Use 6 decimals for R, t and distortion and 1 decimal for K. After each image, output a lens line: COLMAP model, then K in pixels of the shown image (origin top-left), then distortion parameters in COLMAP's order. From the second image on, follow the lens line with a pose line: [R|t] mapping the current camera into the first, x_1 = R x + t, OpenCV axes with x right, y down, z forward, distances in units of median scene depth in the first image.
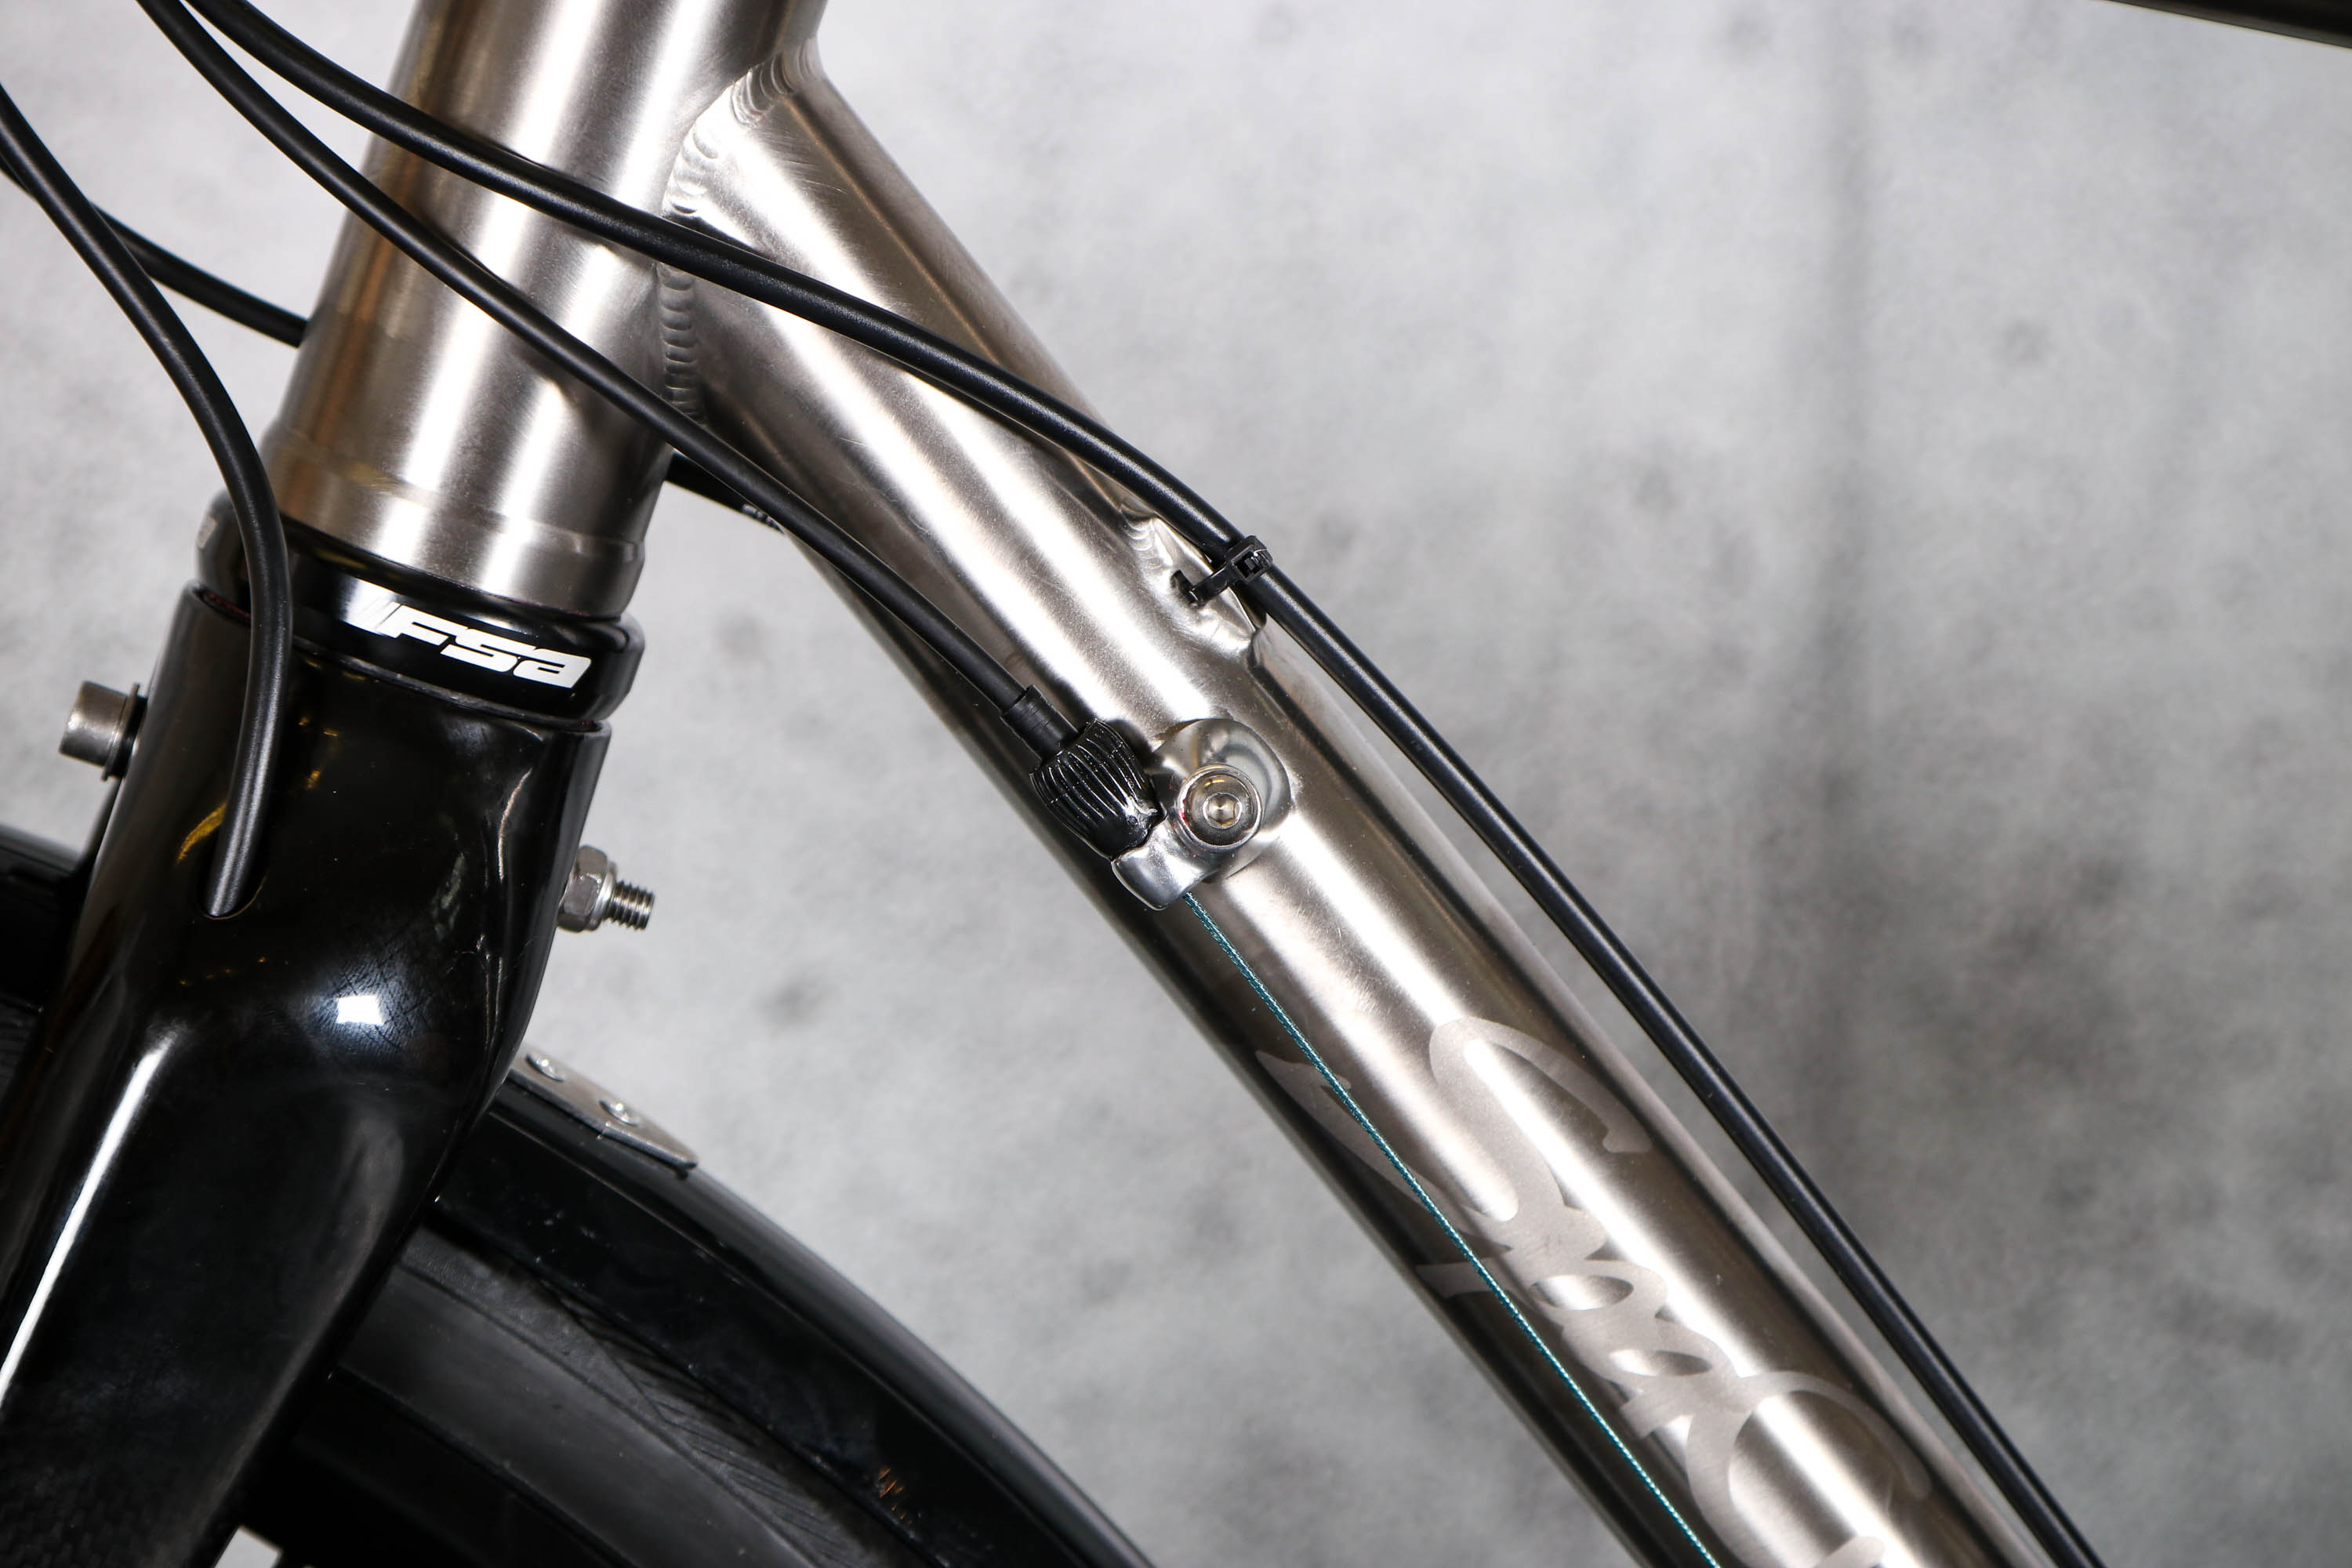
lens RADIAL K [[9844.9, 0, 1175.9], [0, 9844.9, 784.8], [0, 0, 1]] dist [0.106425, 0.000000]
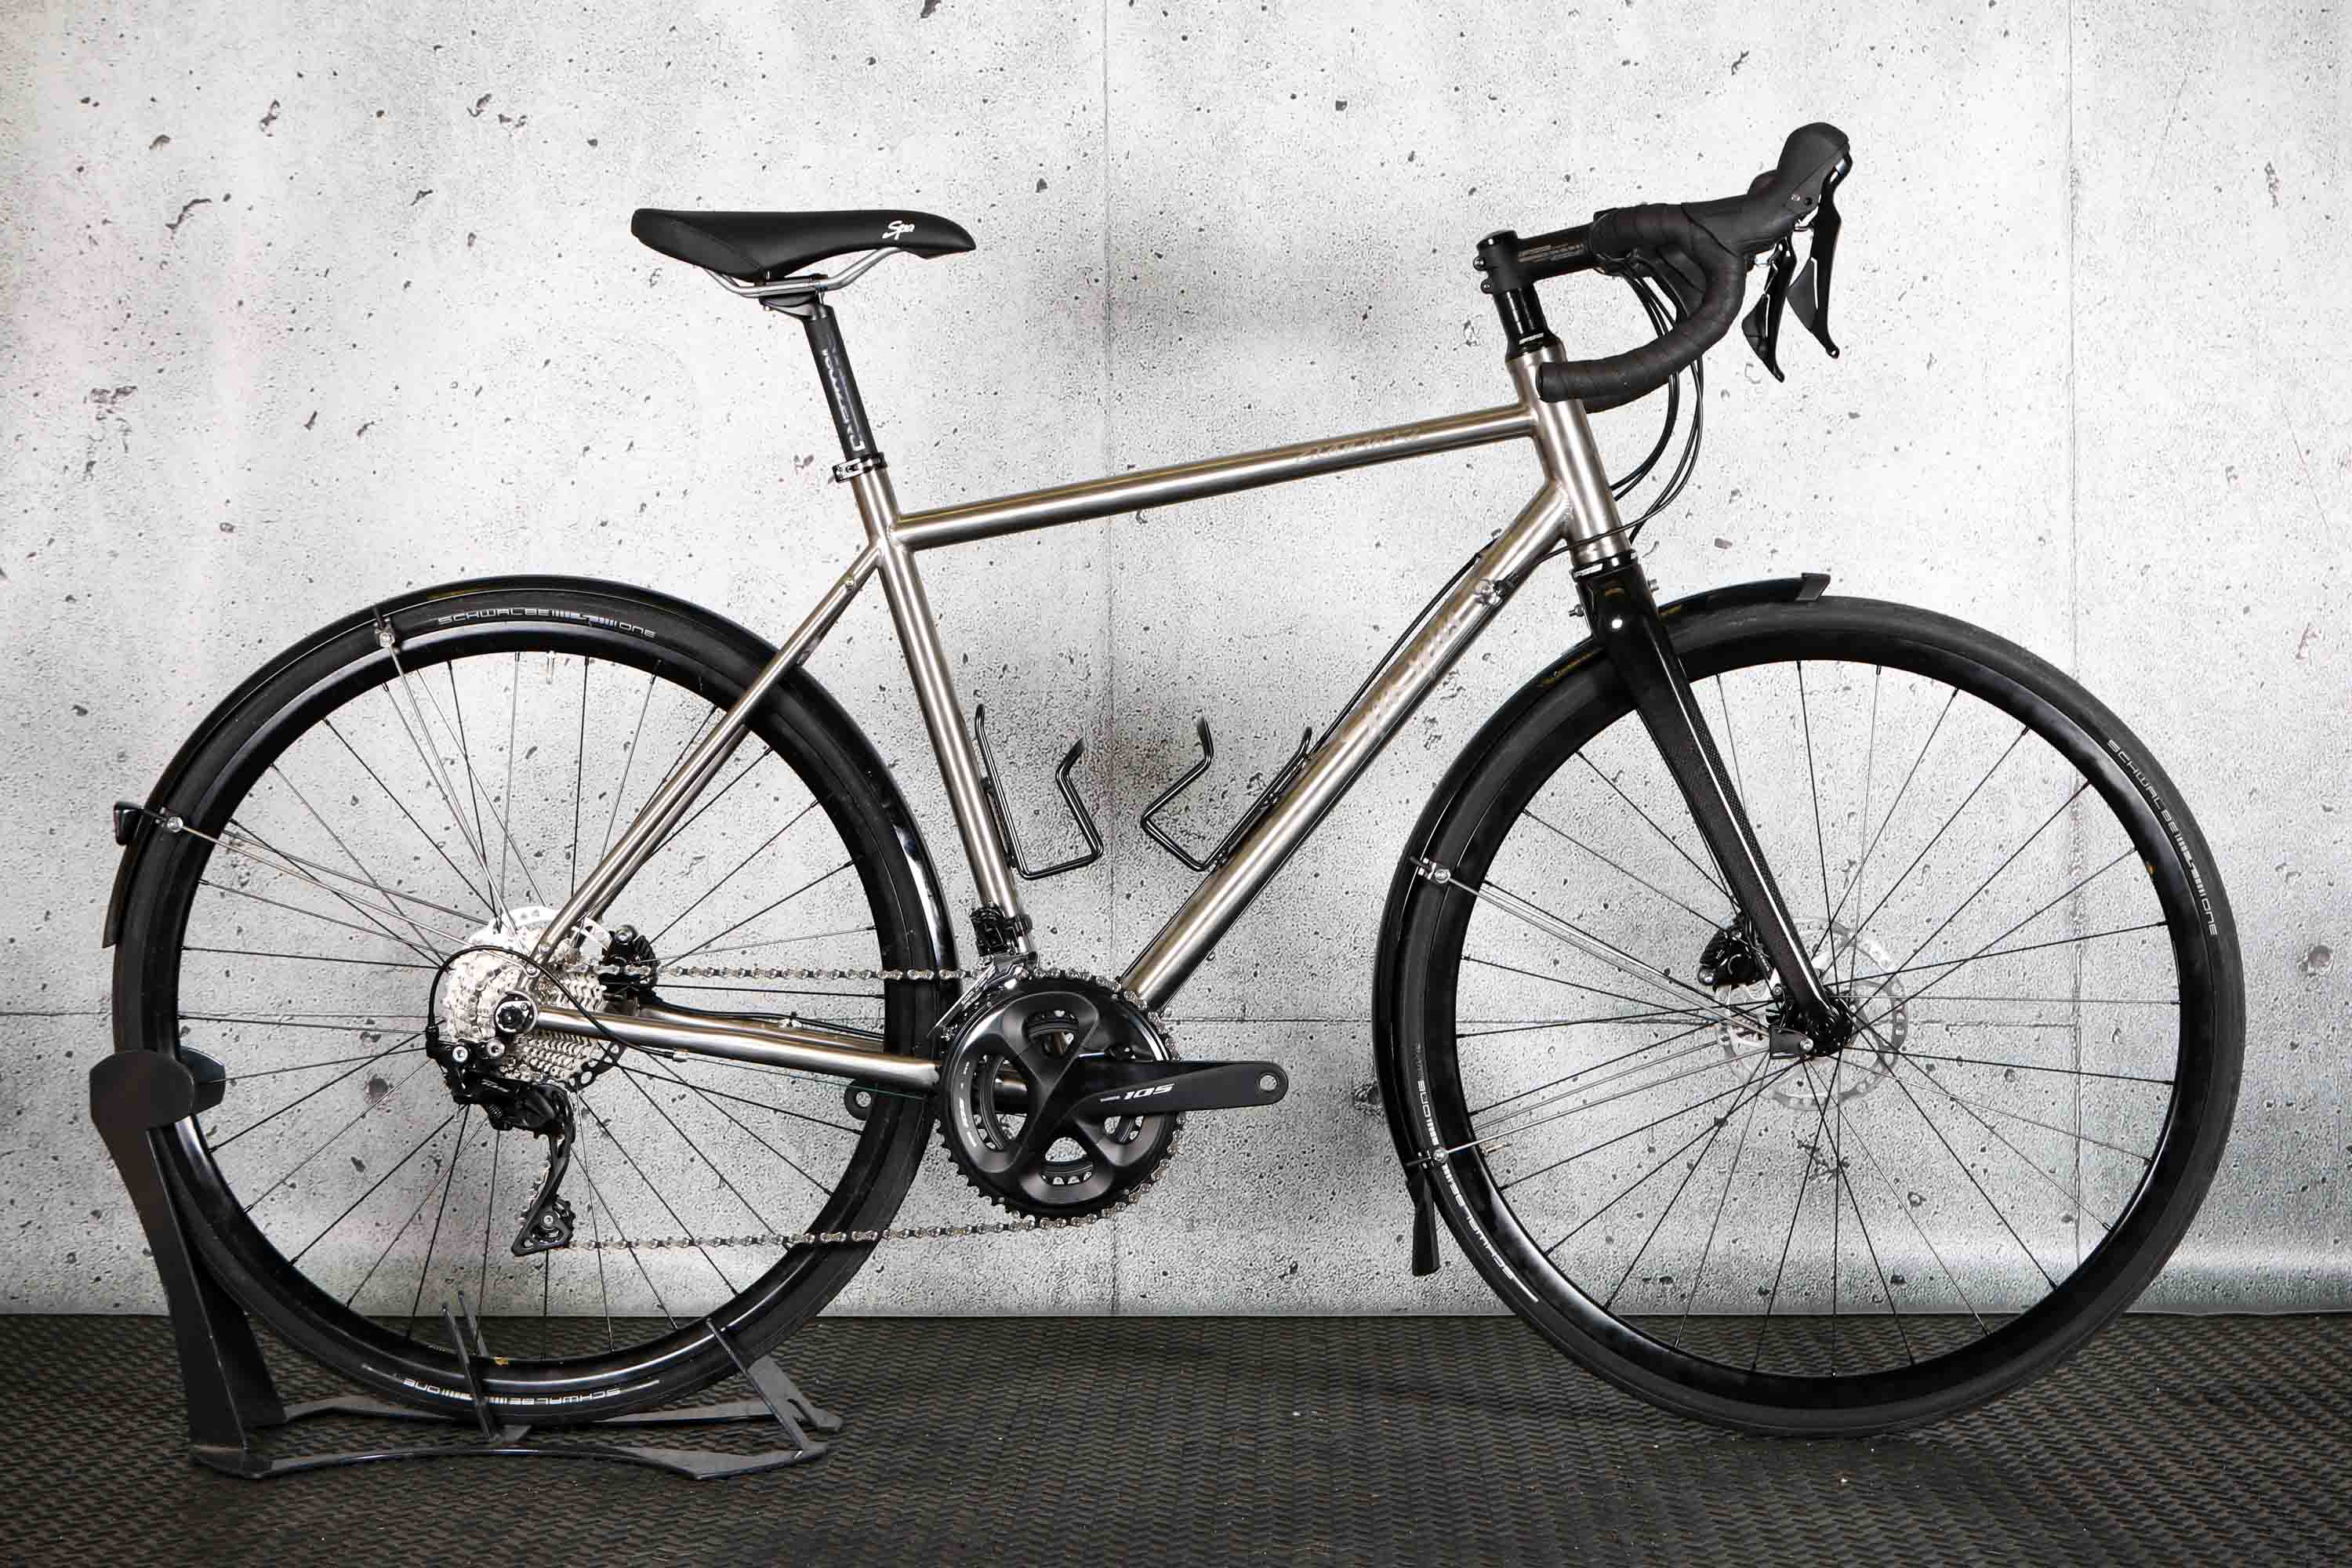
lens RADIAL K [[3776.7, 0, 1176.5], [0, 3776.7, 785.7], [0, 0, 1]] dist [-0.001821, 0.000000]
pose [[0.996417, -0.006041, 0.084361, -0.058821], [0.004560, 0.999832, 0.017747, 0.000072], [-0.084454, -0.017299, 0.996277, -0.890836]]
